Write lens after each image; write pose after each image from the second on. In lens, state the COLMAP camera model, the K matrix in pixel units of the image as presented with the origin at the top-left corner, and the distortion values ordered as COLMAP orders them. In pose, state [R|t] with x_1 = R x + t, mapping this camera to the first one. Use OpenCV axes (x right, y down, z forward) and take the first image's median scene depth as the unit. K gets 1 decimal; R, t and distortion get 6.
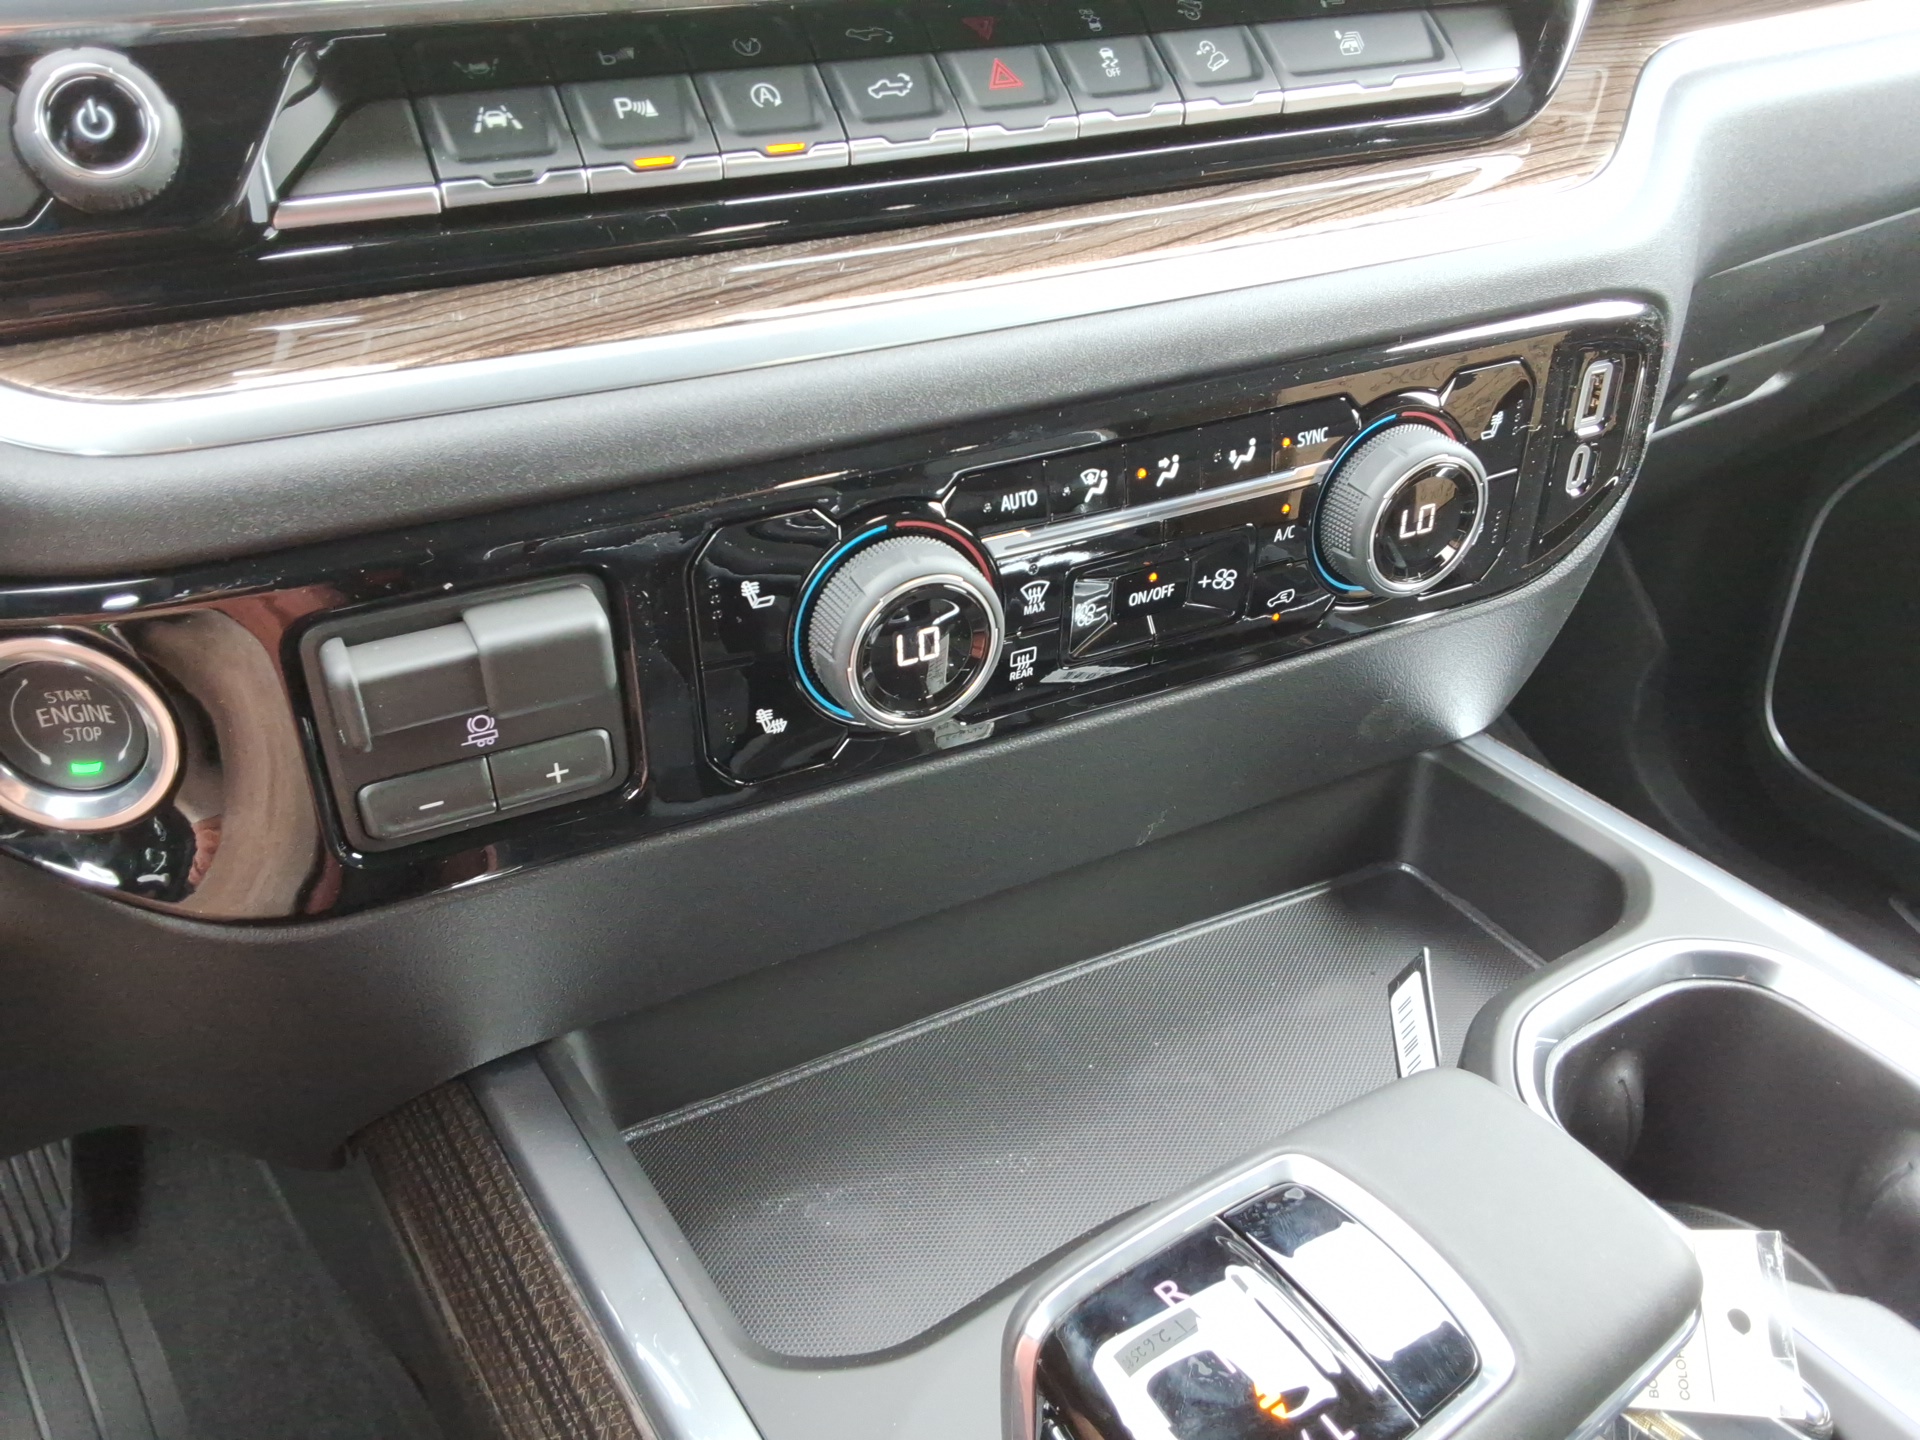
lens RADIAL K [[1567.8, 0, 984.6], [0, 1567.8, 698.7], [0, 0, 1]] dist [0.149879, -0.268916]
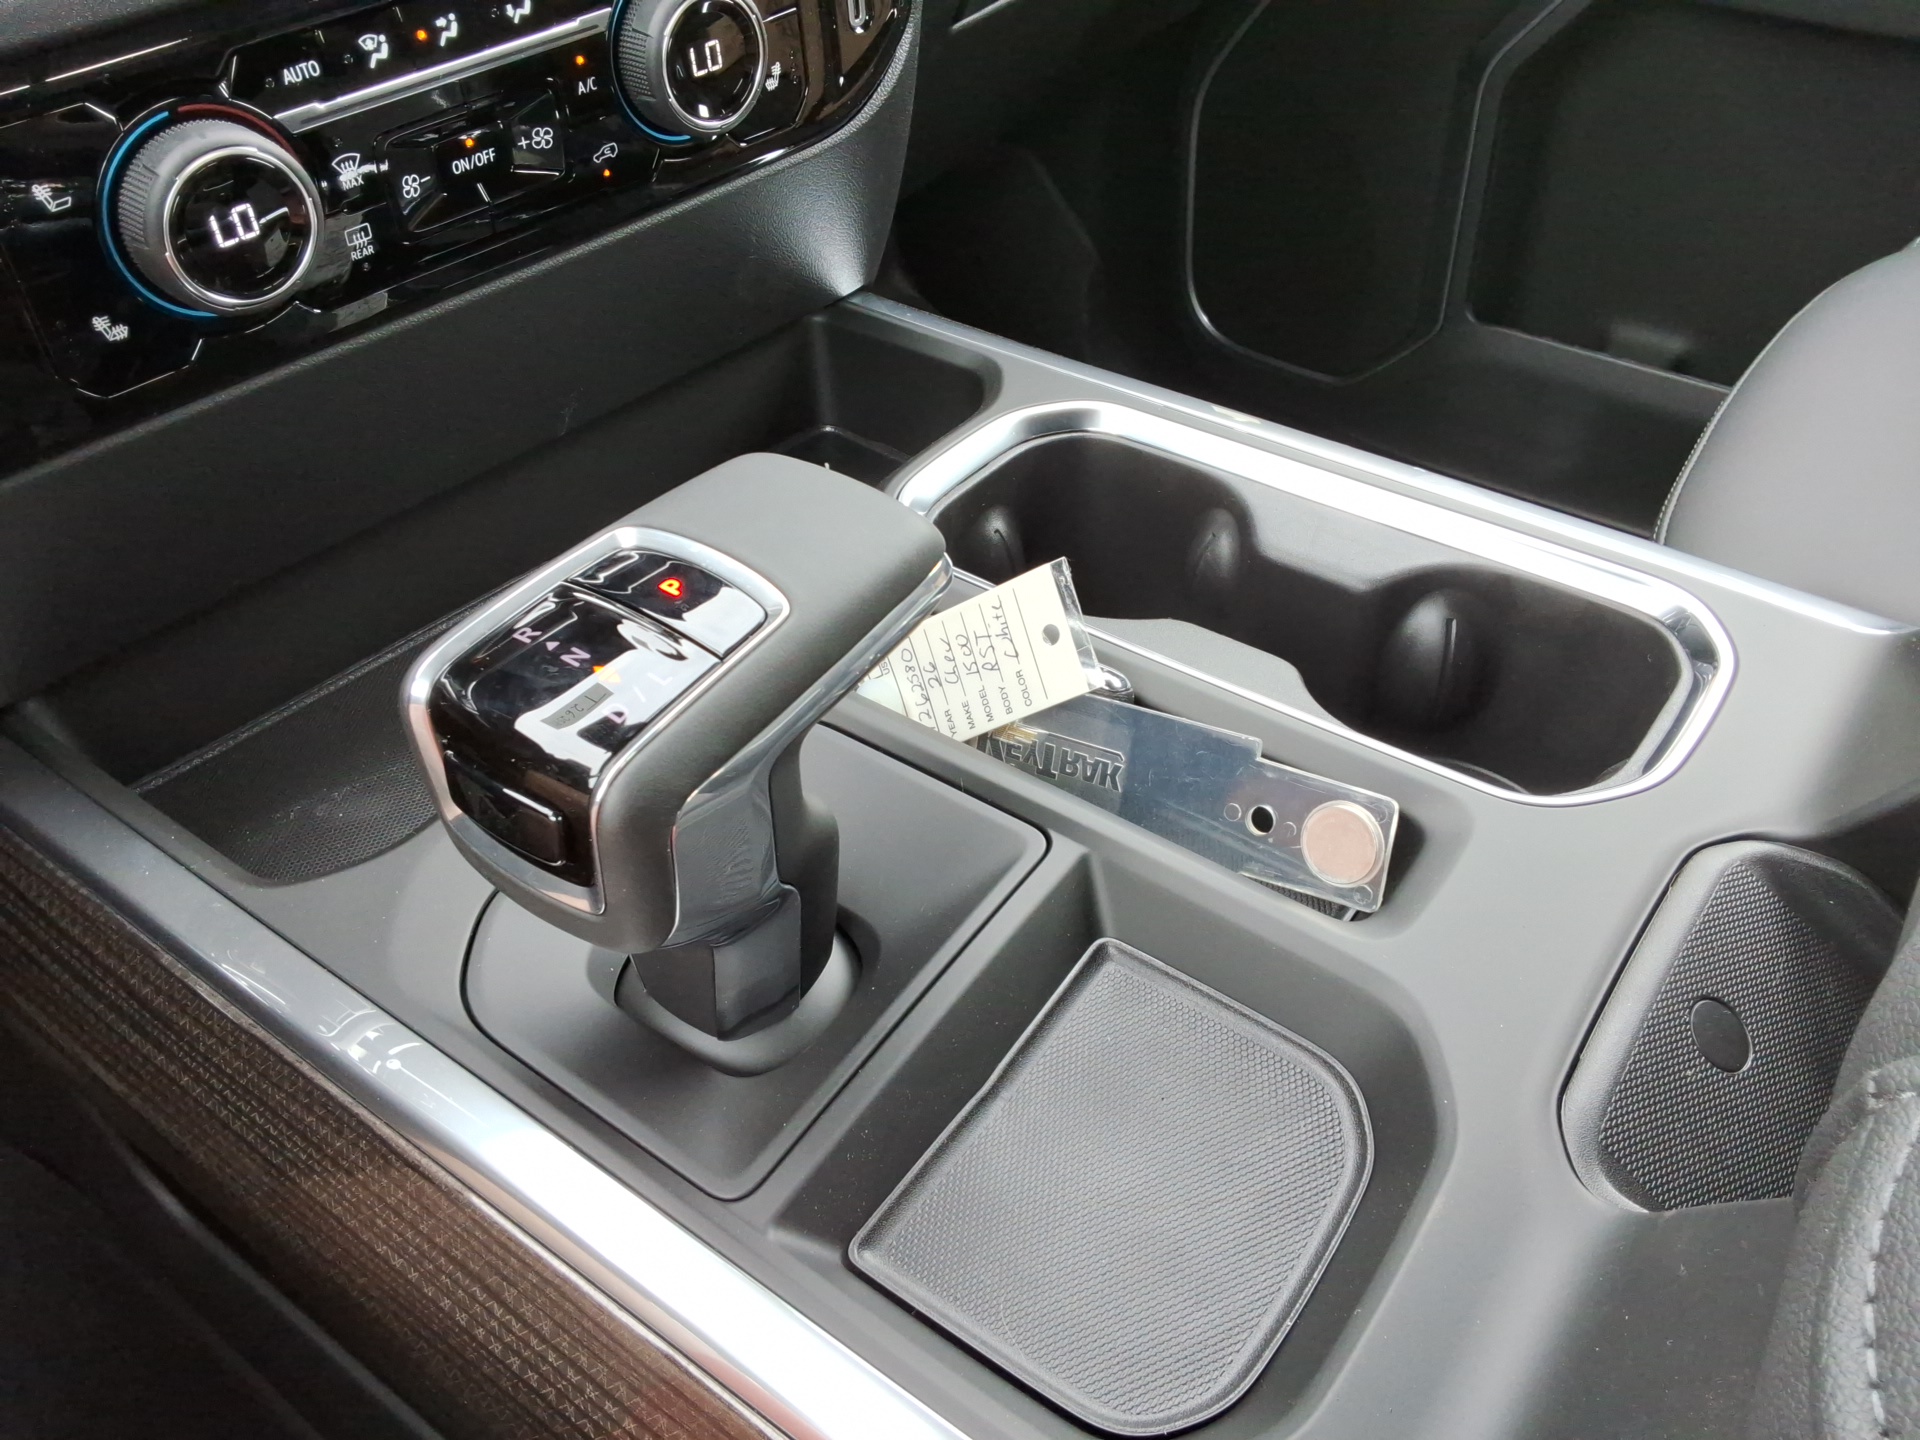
lens RADIAL K [[1561.1, 0, 984.3], [0, 1561.1, 697.5], [0, 0, 1]] dist [0.087580, -0.153059]
pose [[0.941944, -0.245549, 0.229014, 0.102515], [0.207430, 0.961888, 0.178172, 0.172483], [-0.264035, -0.120323, 0.956978, -0.166650]]
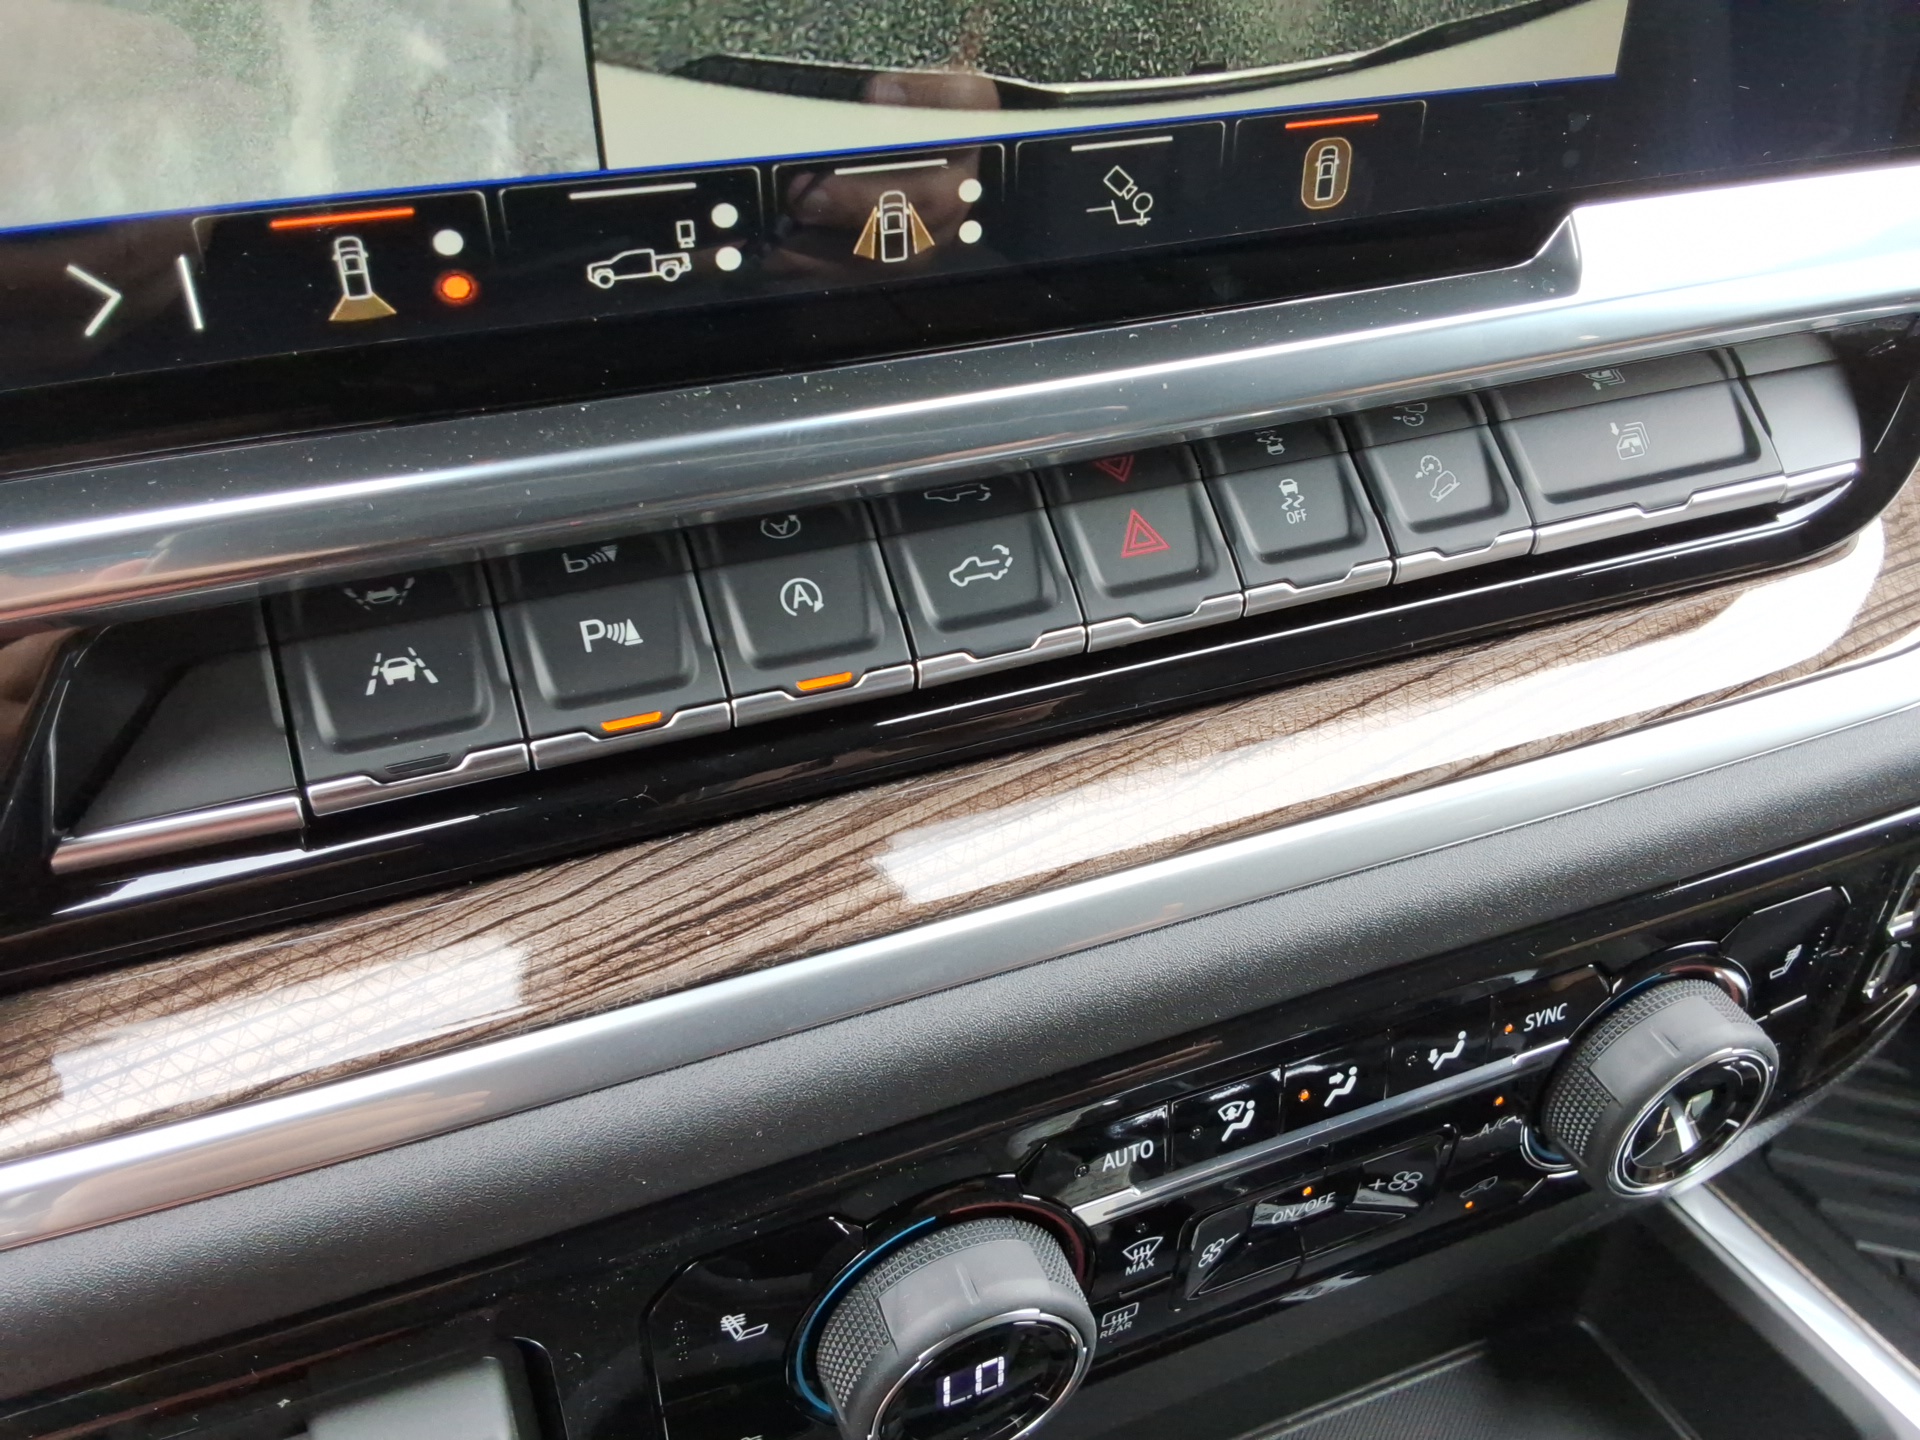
lens RADIAL K [[1567.8, 0, 984.6], [0, 1567.8, 698.7], [0, 0, 1]] dist [0.149879, -0.268916]
pose [[0.996720, 0.061356, -0.052765, -0.016357], [-0.058035, 0.996367, 0.062332, -0.353400], [0.056398, -0.059065, 0.996660, 0.289080]]
